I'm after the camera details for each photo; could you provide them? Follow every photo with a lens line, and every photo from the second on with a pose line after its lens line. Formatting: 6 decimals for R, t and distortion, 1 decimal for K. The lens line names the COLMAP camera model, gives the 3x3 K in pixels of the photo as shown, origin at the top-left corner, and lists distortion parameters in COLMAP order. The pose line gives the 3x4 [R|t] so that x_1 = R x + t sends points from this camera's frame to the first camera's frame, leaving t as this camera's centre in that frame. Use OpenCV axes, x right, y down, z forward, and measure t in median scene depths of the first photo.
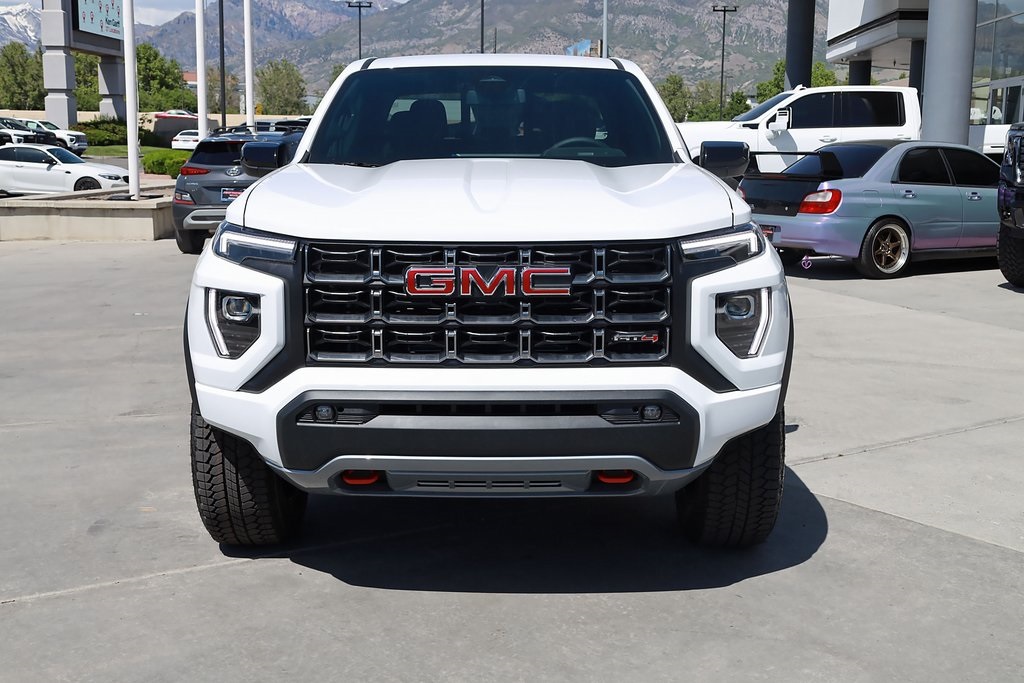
lens RADIAL K [[1200.3, 0, 512.0], [0, 1200.3, 341.5], [0, 0, 1]] dist [0.004603, 0.012185]
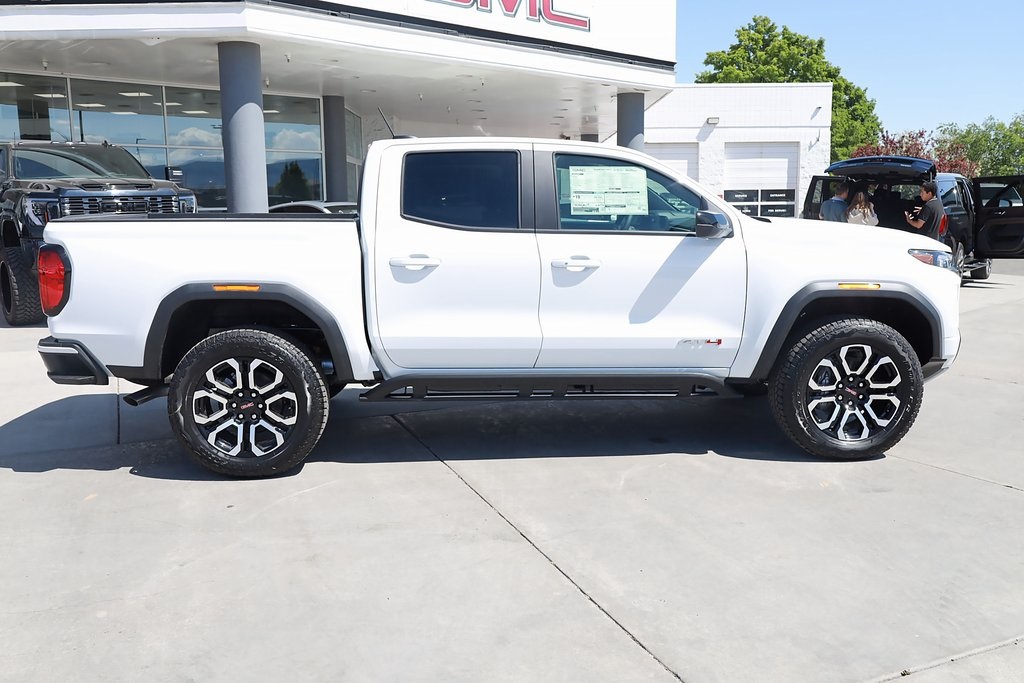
lens RADIAL K [[893.8, 0, 512.0], [0, 893.8, 341.5], [0, 0, 1]] dist [-0.016291, -0.002634]
pose [[-0.068988, -0.162502, 0.984294, -1.453526], [0.170555, 0.970197, 0.172128, -0.289538], [-0.982930, 0.179751, -0.039216, 1.597458]]
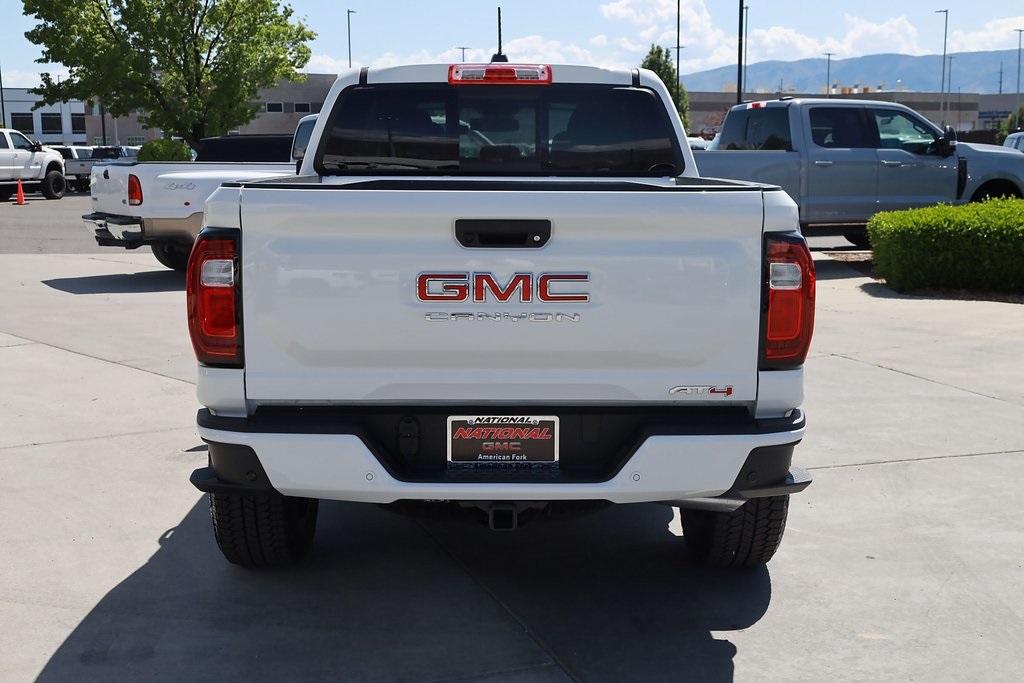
lens RADIAL K [[1275.9, 0, 512.0], [0, 1275.9, 341.5], [0, 0, 1]] dist [0.006217, -0.033814]
pose [[-0.999681, -0.002870, -0.025113, -0.002799], [-0.010596, 0.949605, 0.313270, -0.521645], [0.022948, 0.313436, -0.949332, 3.000166]]
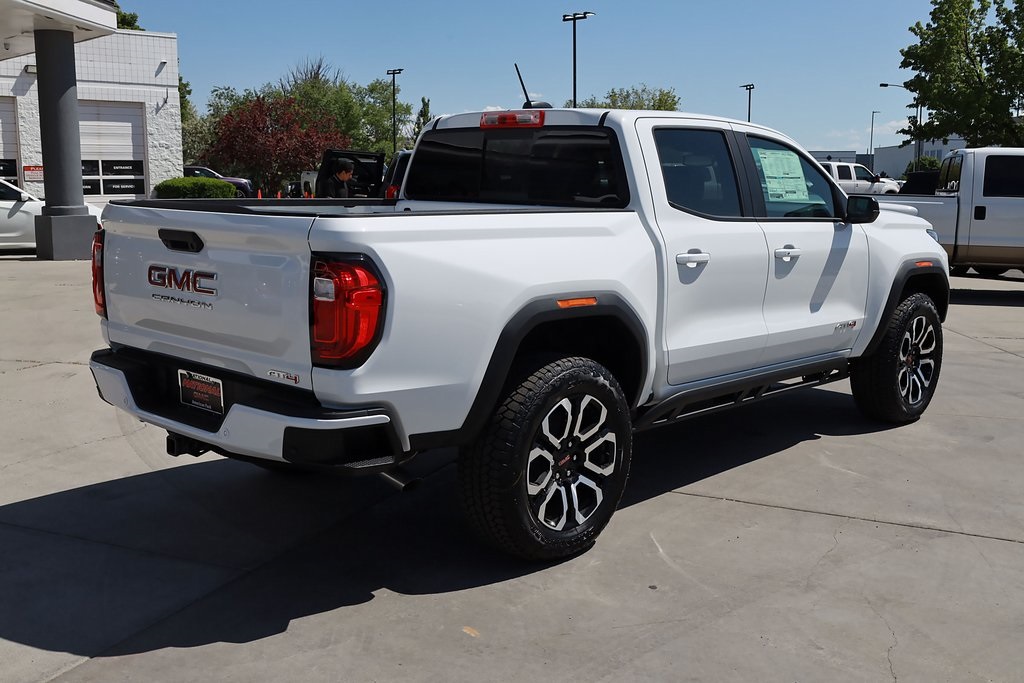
lens RADIAL K [[1083.6, 0, 512.0], [0, 1083.6, 341.5], [0, 0, 1]] dist [-0.018785, -0.003027]
pose [[-0.730308, -0.117871, 0.672872, -0.935443], [0.099824, 0.956013, 0.275815, -0.478523], [-0.675785, 0.268599, -0.686418, 2.668798]]
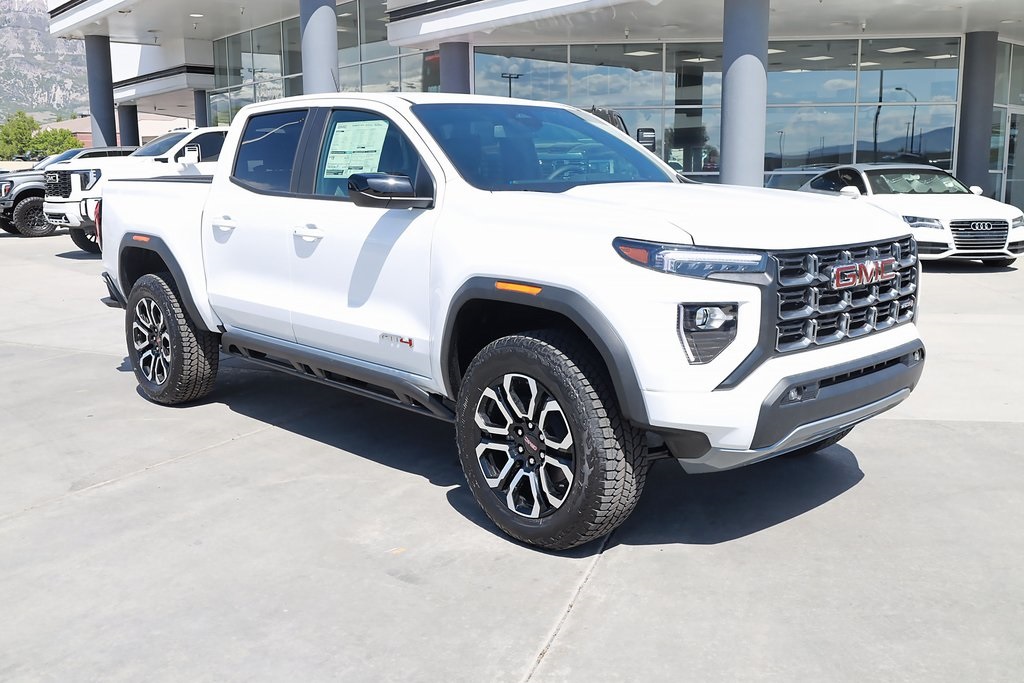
lens RADIAL K [[971.0, 0, 512.0], [0, 971.0, 341.5], [0, 0, 1]] dist [-0.008264, 0.003287]
pose [[0.730763, -0.131560, 0.669834, -0.873387], [0.127152, 0.990313, 0.055785, -0.071369], [-0.670685, 0.044405, 0.740412, 0.409247]]
